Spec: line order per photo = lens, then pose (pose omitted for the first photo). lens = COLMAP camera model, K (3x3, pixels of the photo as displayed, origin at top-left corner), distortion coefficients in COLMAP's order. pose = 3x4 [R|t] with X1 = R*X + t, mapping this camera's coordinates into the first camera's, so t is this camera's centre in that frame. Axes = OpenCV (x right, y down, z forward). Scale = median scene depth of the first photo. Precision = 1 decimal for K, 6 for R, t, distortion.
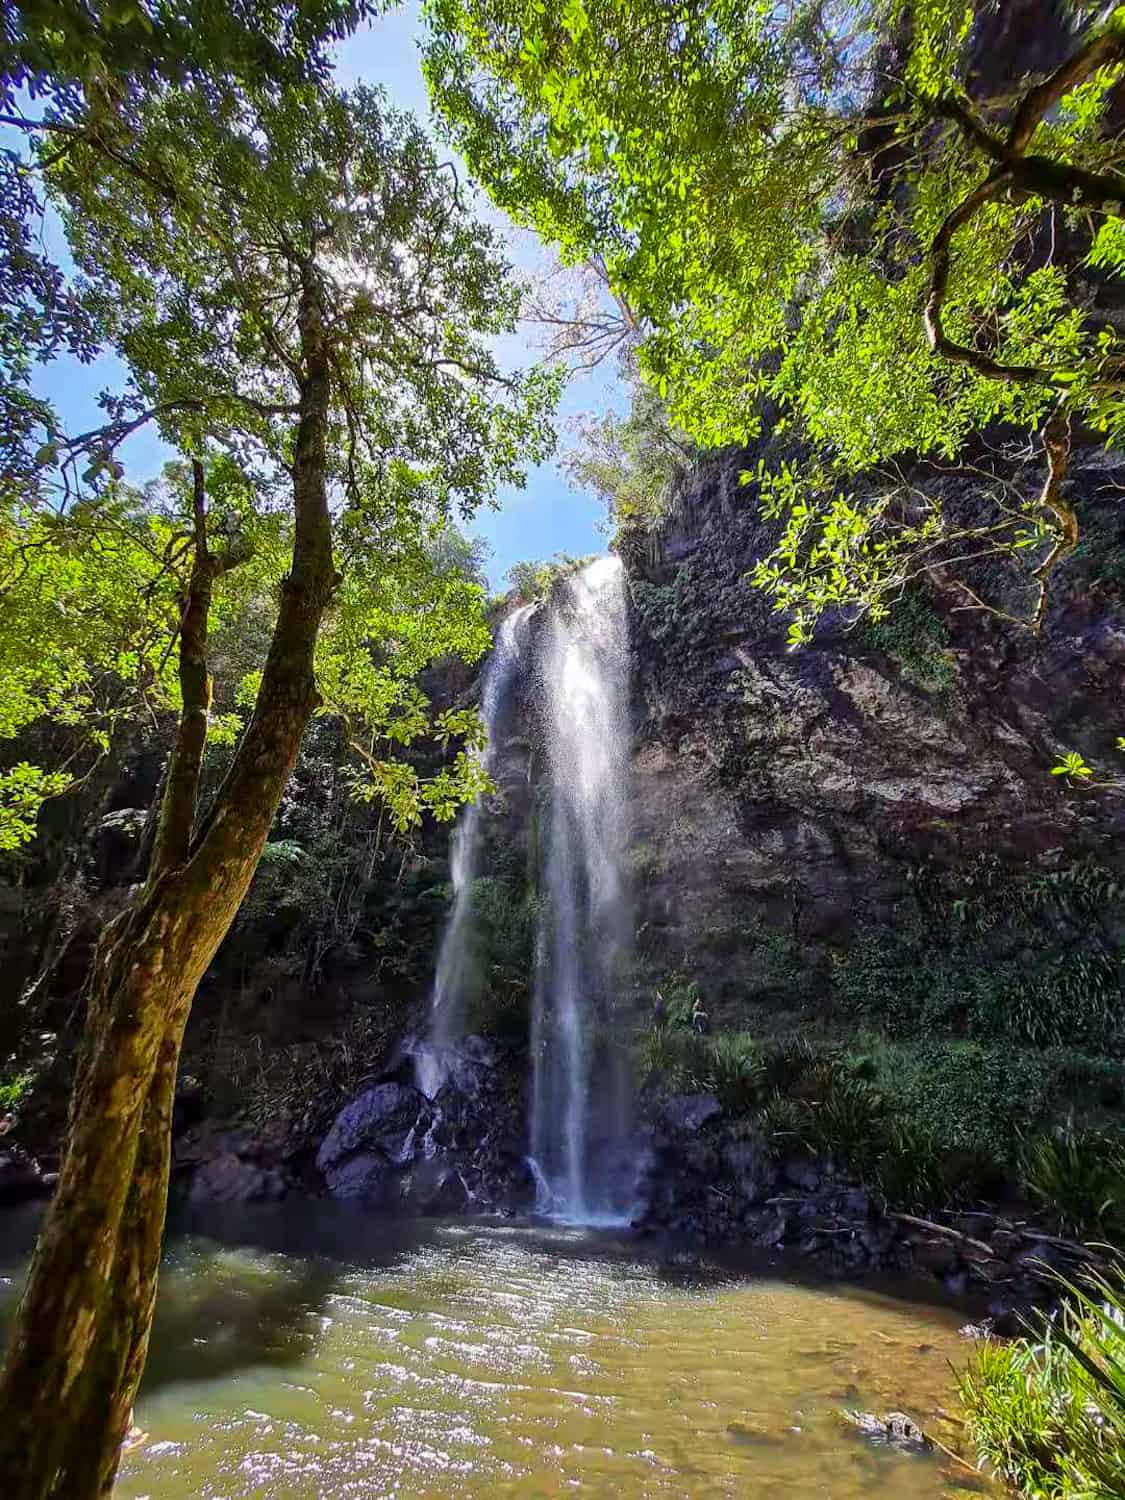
lens RADIAL K [[604.3, 0, 562.5], [0, 604.3, 750.0], [0, 0, 1]] dist [0.000129, 0.000051]
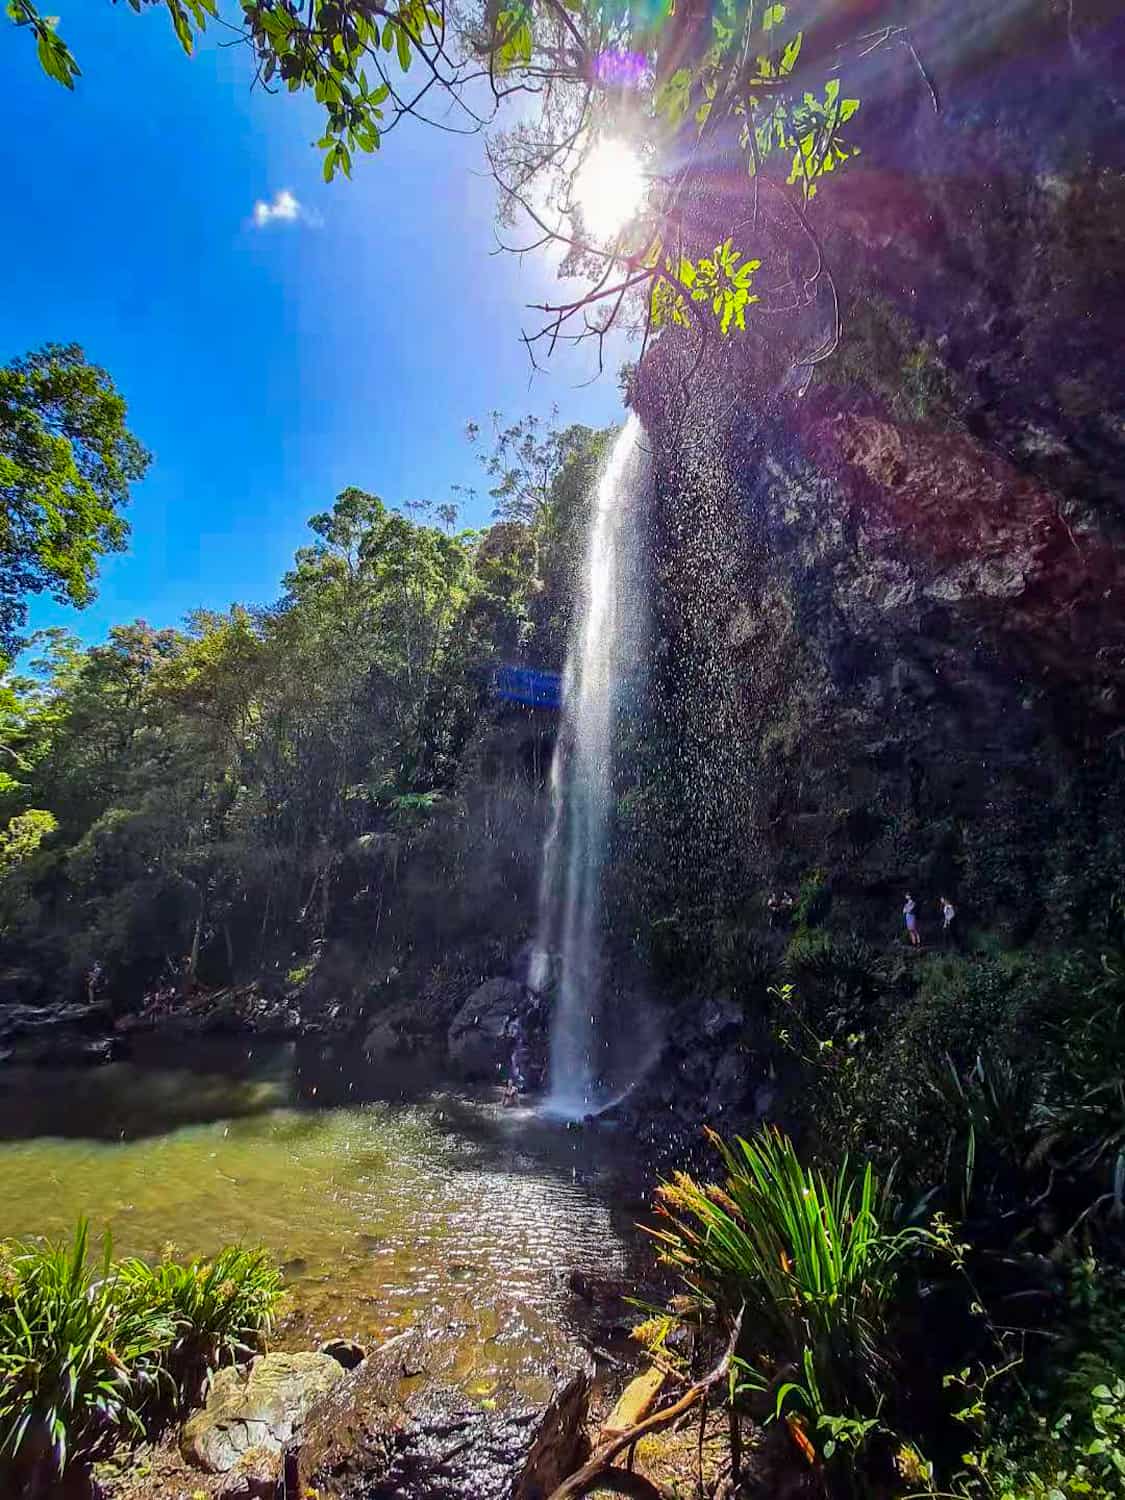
lens RADIAL K [[604.3, 0, 562.5], [0, 604.3, 750.0], [0, 0, 1]] dist [0.000129, 0.000051]
pose [[0.797403, -0.180707, -0.575755, 0.510905], [0.269487, 0.960322, 0.071823, 0.070584], [0.539931, -0.212431, 0.814461, 0.186175]]
